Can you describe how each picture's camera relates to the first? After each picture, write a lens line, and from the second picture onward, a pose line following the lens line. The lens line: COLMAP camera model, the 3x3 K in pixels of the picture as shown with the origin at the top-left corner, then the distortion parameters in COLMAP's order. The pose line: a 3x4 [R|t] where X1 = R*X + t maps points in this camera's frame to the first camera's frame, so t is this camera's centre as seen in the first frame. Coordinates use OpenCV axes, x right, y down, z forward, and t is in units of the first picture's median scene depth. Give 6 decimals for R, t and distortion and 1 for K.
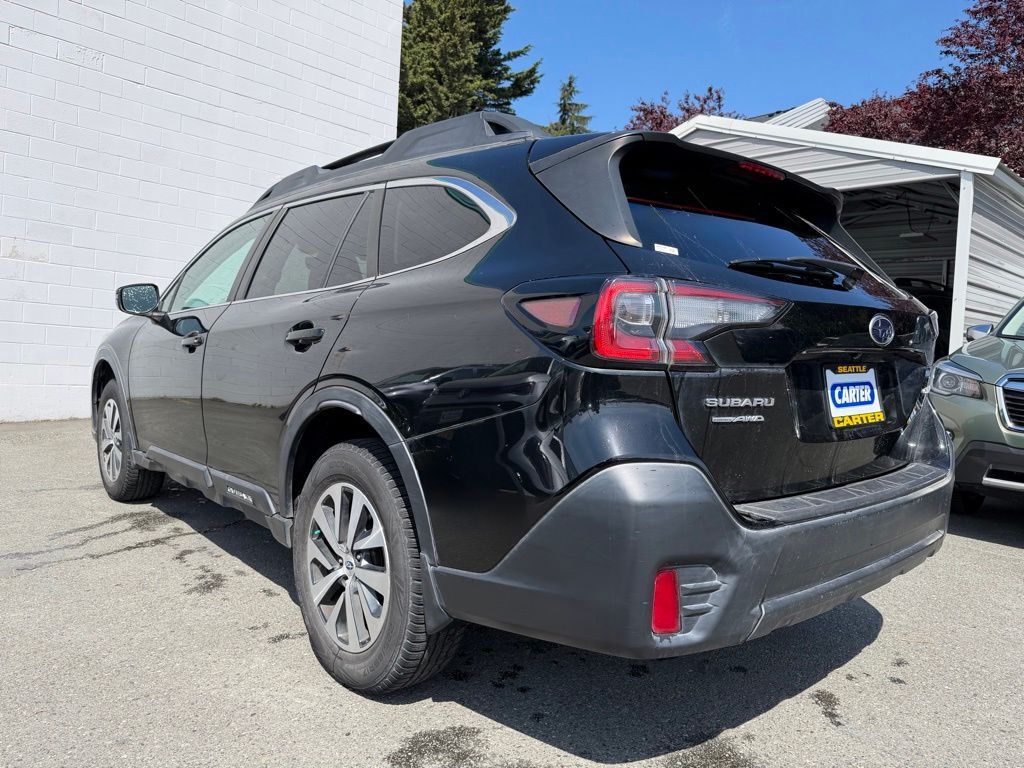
lens RADIAL K [[739.3, 0, 514.0], [0, 739.3, 386.5], [0, 0, 1]] dist [0.037015, -0.075556]
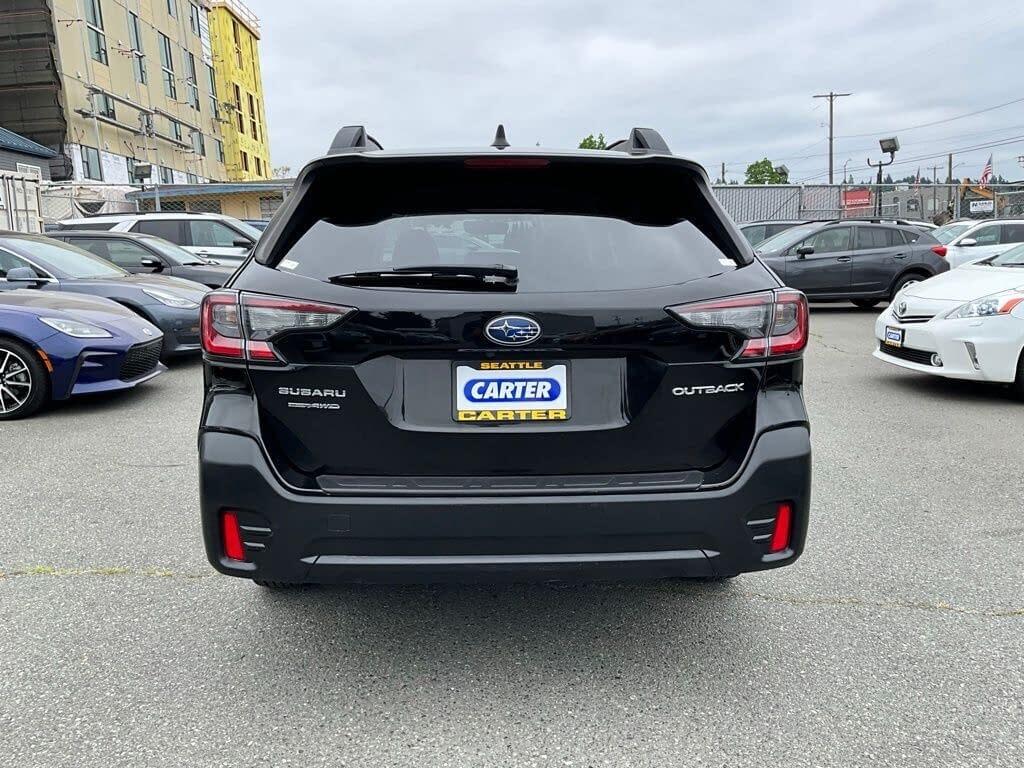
lens RADIAL K [[887.5, 0, 512.6], [0, 887.5, 363.6], [0, 0, 1]] dist [0.021536, -0.001671]
pose [[0.773798, 0.053370, -0.631180, 1.141879], [-0.017680, 0.997876, 0.062702, -0.095373], [0.633185, -0.037360, 0.773098, 0.056706]]
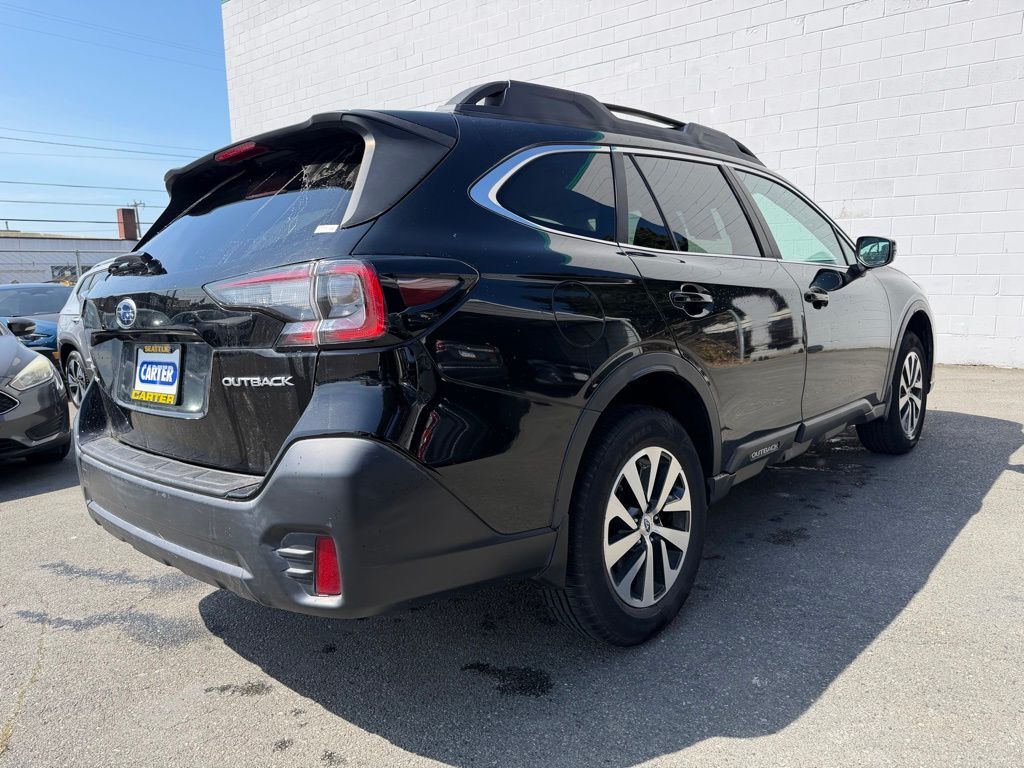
lens RADIAL K [[739.3, 0, 514.0], [0, 739.3, 386.5], [0, 0, 1]] dist [0.037015, -0.075556]
pose [[0.088724, 0.092311, -0.991770, 1.439784], [-0.004705, 0.995724, 0.092258, -0.064848], [0.996045, -0.003519, 0.088779, 1.313939]]
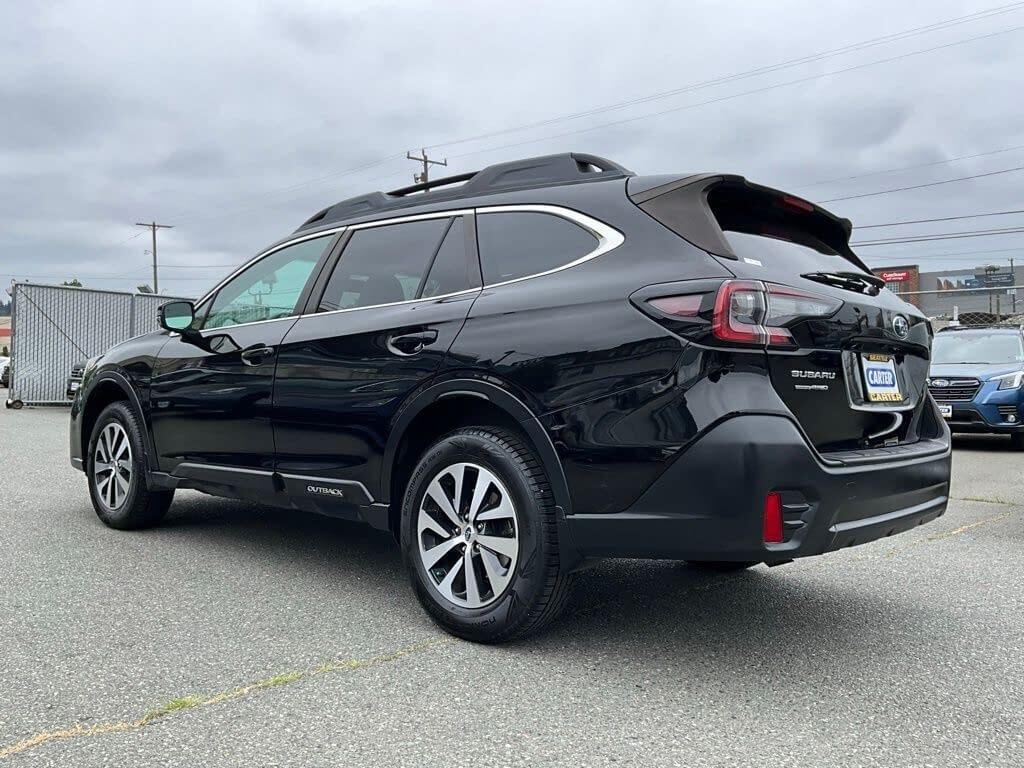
lens RADIAL K [[887.5, 0, 512.6], [0, 887.5, 363.6], [0, 0, 1]] dist [0.021536, -0.001671]
pose [[0.992538, -0.007487, 0.121709, -0.329714], [0.018536, 0.995778, -0.089908, 0.104141], [-0.120522, 0.091493, 0.988485, -0.404307]]
